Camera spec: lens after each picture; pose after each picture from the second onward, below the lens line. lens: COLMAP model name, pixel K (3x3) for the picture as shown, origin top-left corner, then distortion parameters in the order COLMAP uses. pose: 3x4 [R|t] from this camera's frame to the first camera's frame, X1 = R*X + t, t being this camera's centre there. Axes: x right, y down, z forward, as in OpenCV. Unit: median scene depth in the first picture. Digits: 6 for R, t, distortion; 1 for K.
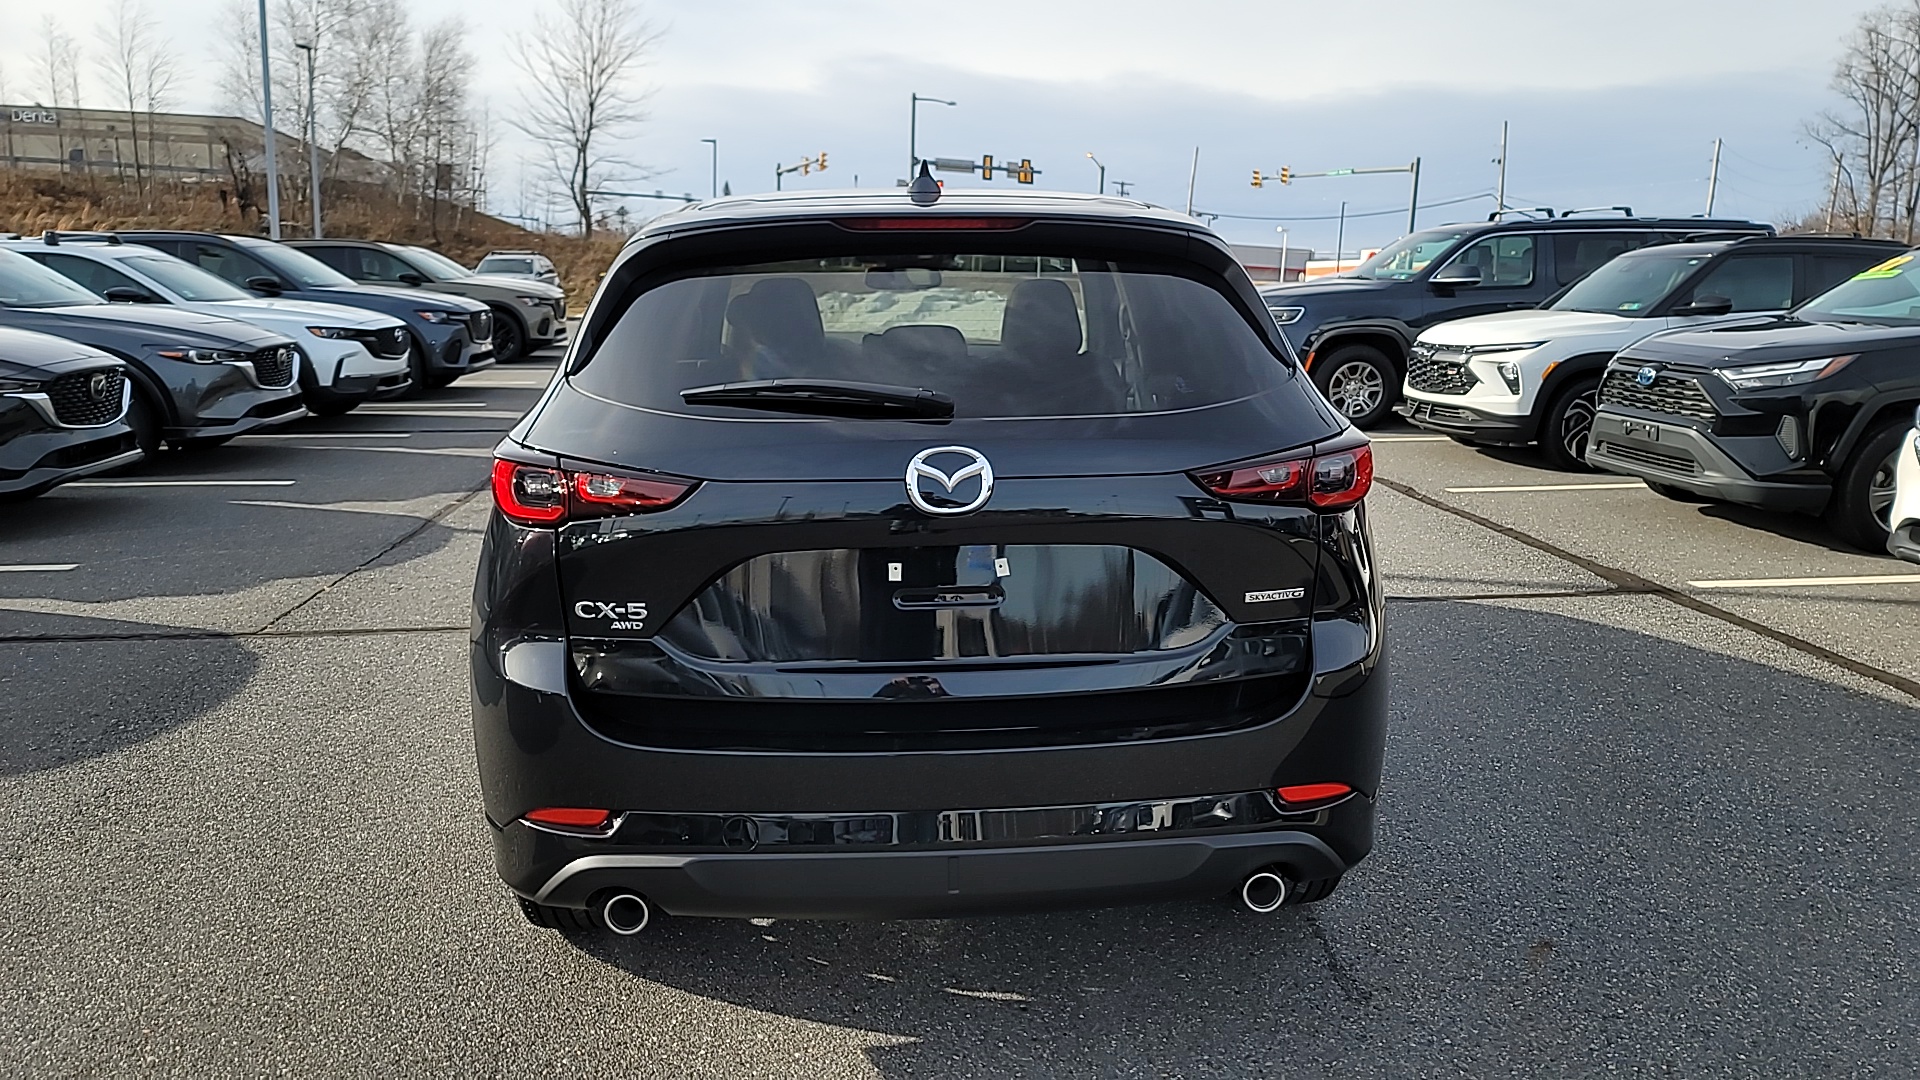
lens RADIAL K [[1433.7, 0, 965.0], [0, 1433.7, 579.2], [0, 0, 1]] dist [0.047118, -0.036336]
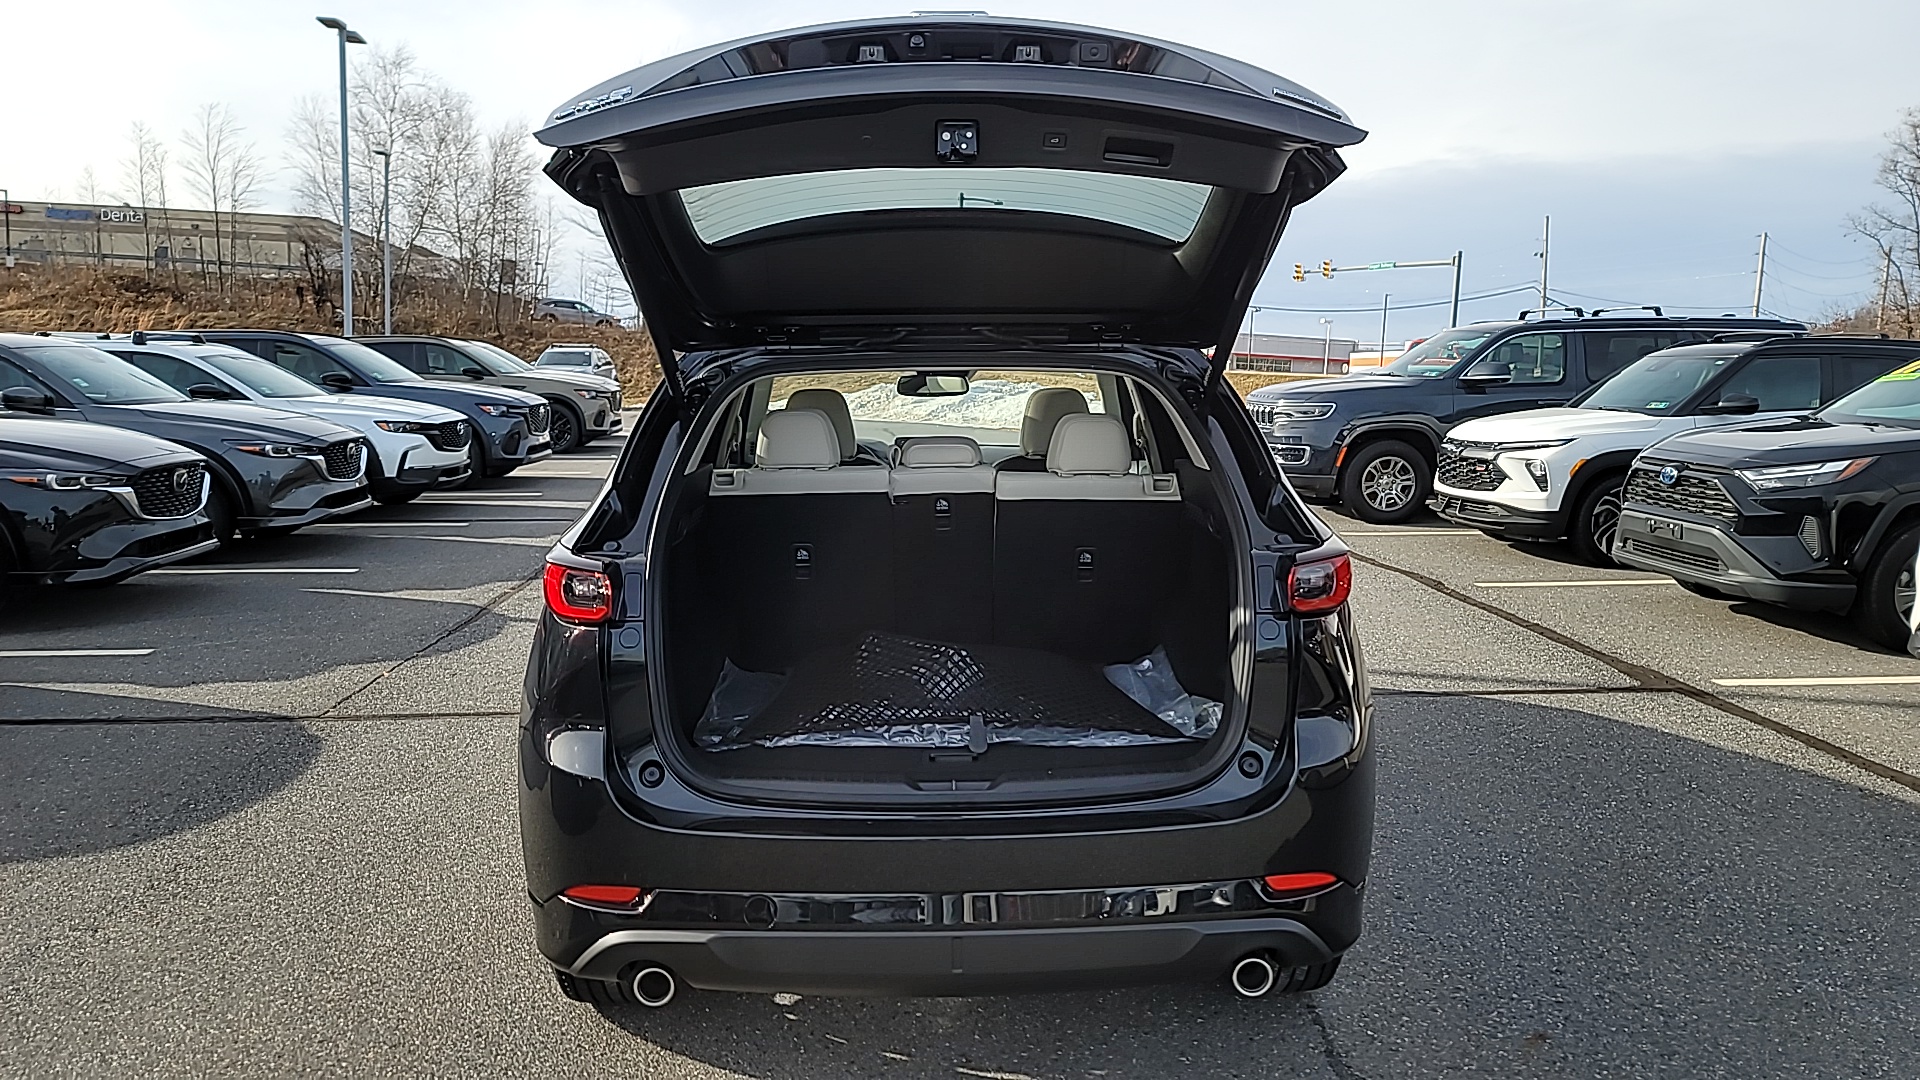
lens RADIAL K [[1433.7, 0, 954.8], [0, 1433.7, 550.6], [0, 0, 1]] dist [0.047118, -0.036336]
pose [[0.999224, 0.005511, -0.038988, 0.006040], [-0.008586, 0.996827, -0.079140, -0.001830], [0.038428, 0.079414, 0.996101, -0.018505]]
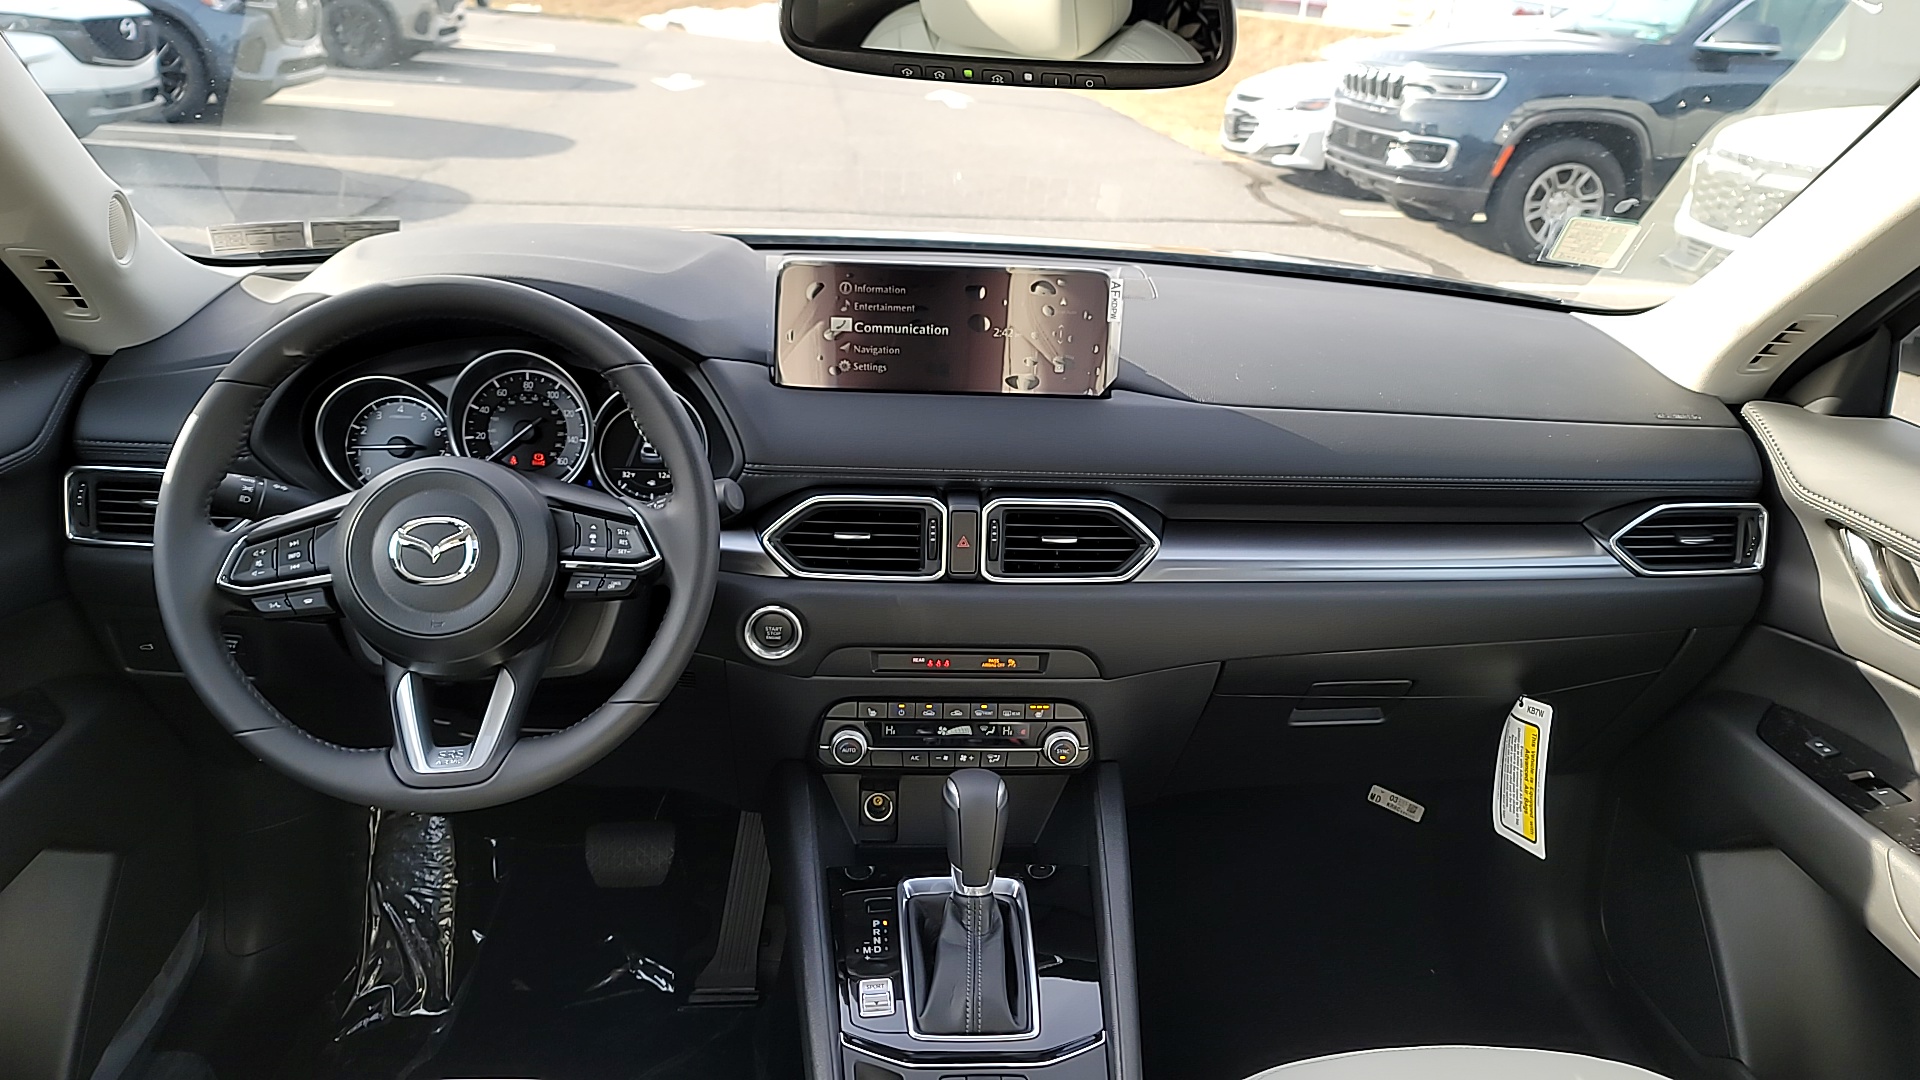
lens RADIAL K [[1433.7, 0, 992.4], [0, 1433.7, 555.0], [0, 0, 1]] dist [0.047118, -0.036336]
pose [[0.997819, 0.046143, 0.047206, -0.023656], [-0.053379, 0.984721, 0.165756, -0.069117], [-0.038837, -0.167915, 0.985036, 0.315036]]
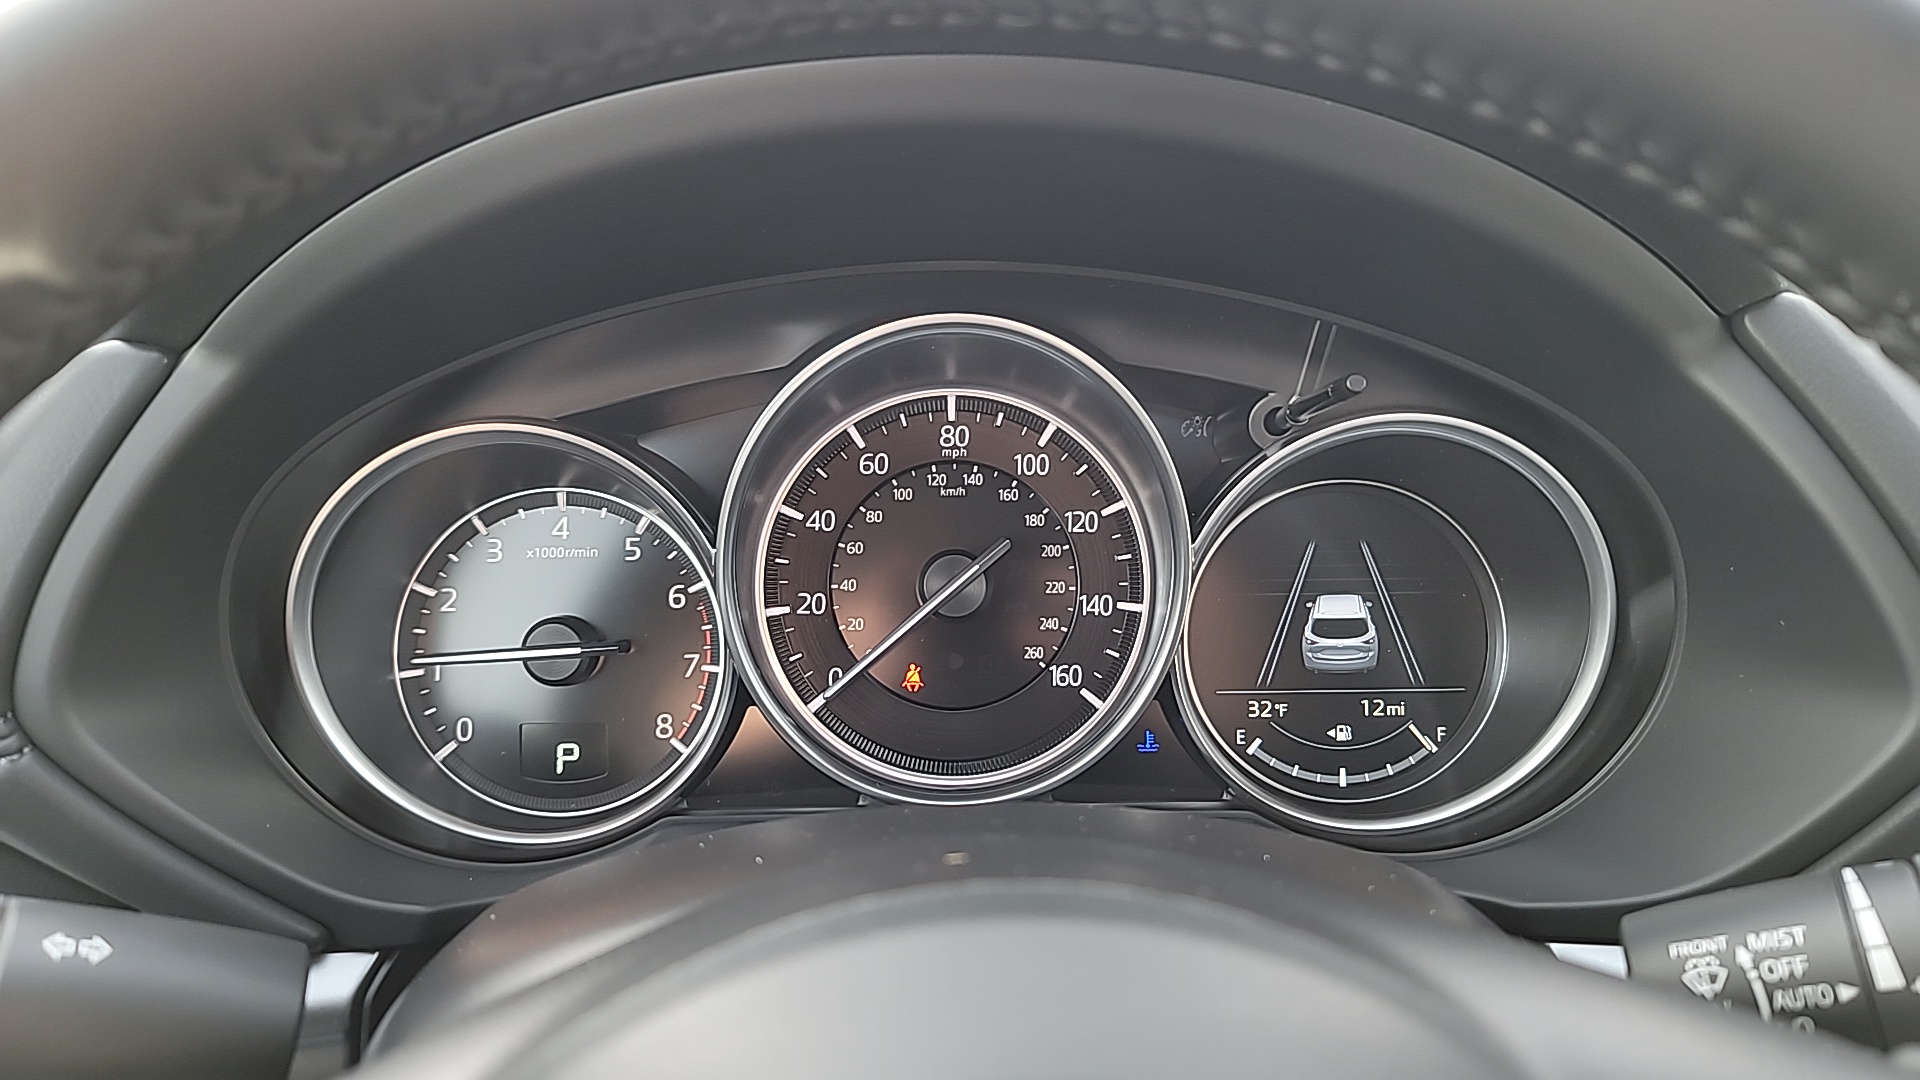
lens RADIAL K [[1433.7, 0, 945.2], [0, 1433.7, 557.6], [0, 0, 1]] dist [0.047118, -0.036336]
pose [[0.999664, 0.016065, -0.020333, -0.055532], [-0.013241, 0.991144, 0.132128, -0.063100], [0.022276, -0.131815, 0.991024, 0.396802]]
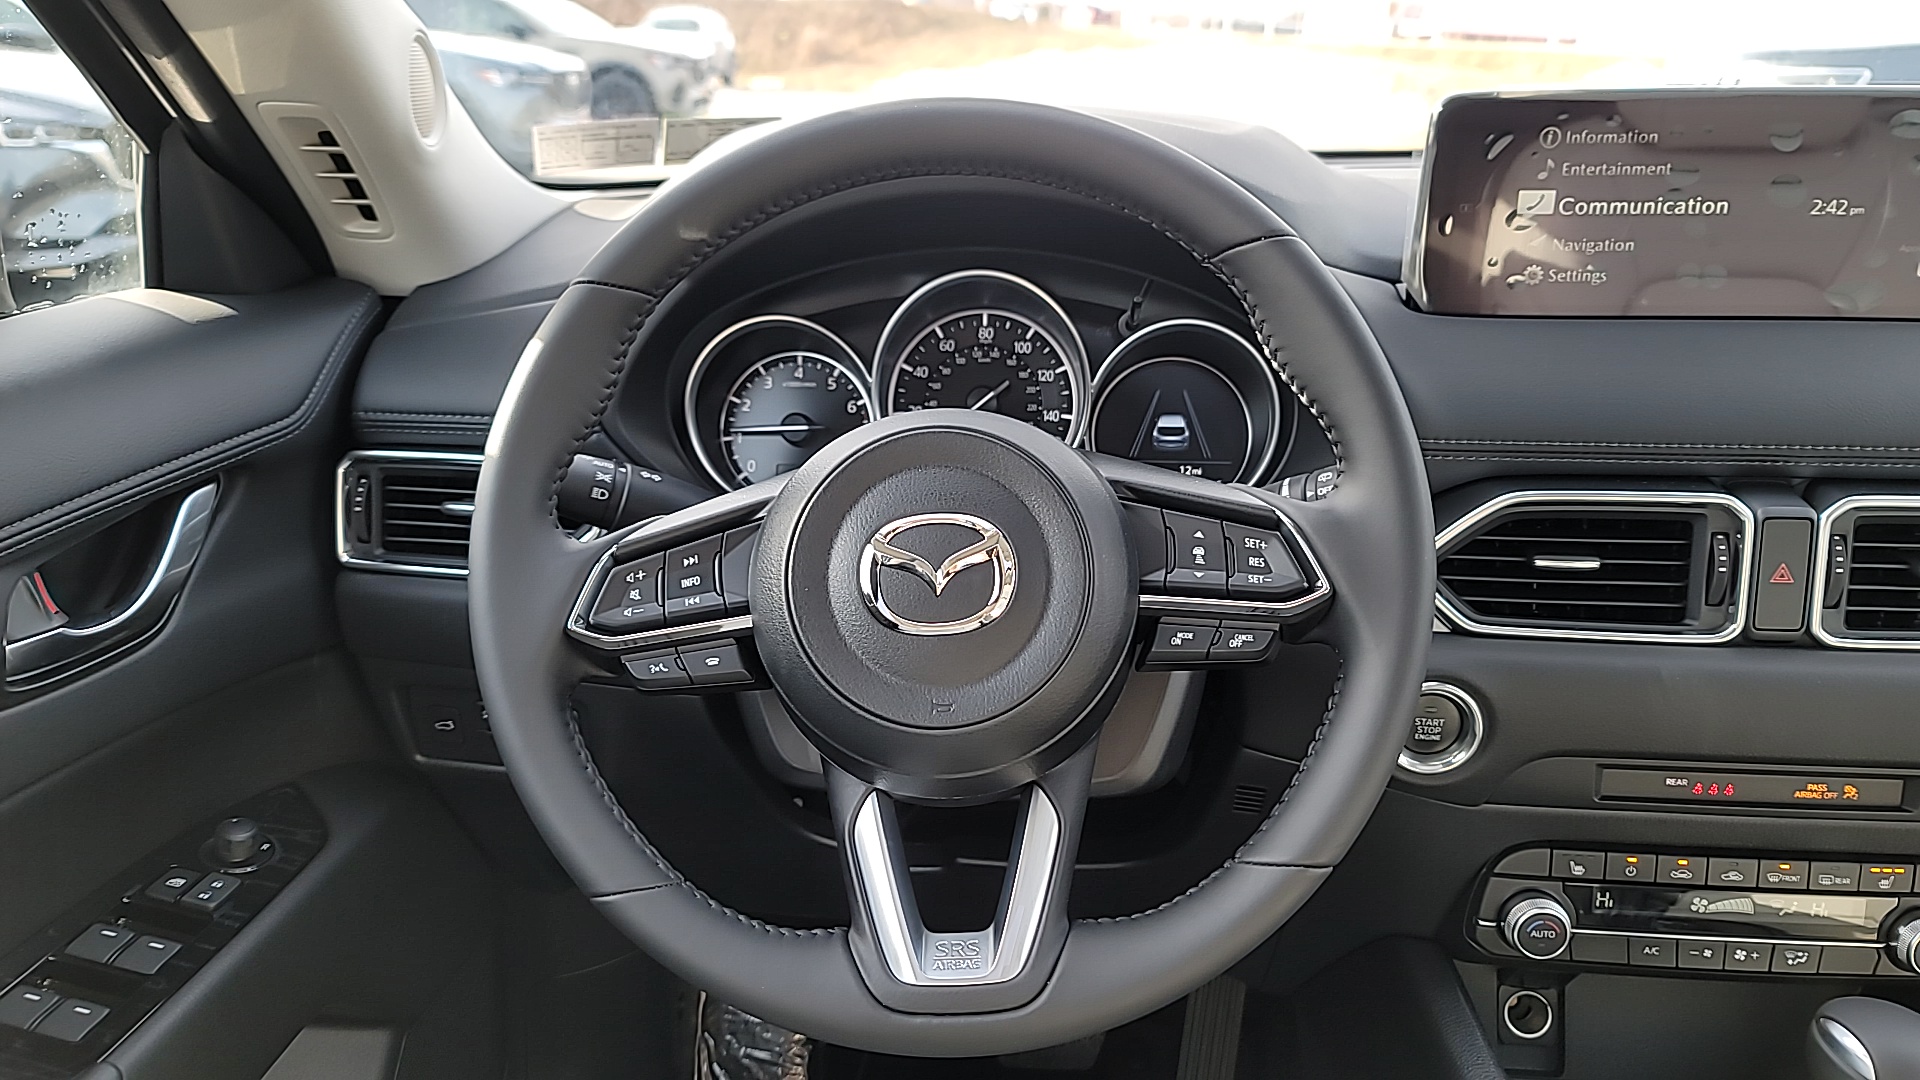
lens RADIAL K [[1433.7, 0, 950.7], [0, 1433.7, 566.1], [0, 0, 1]] dist [0.047118, -0.036336]
pose [[0.990168, 0.052090, -0.129823, -0.047504], [-0.033866, 0.989738, 0.138825, -0.059646], [0.135722, -0.133063, 0.981771, 0.357237]]
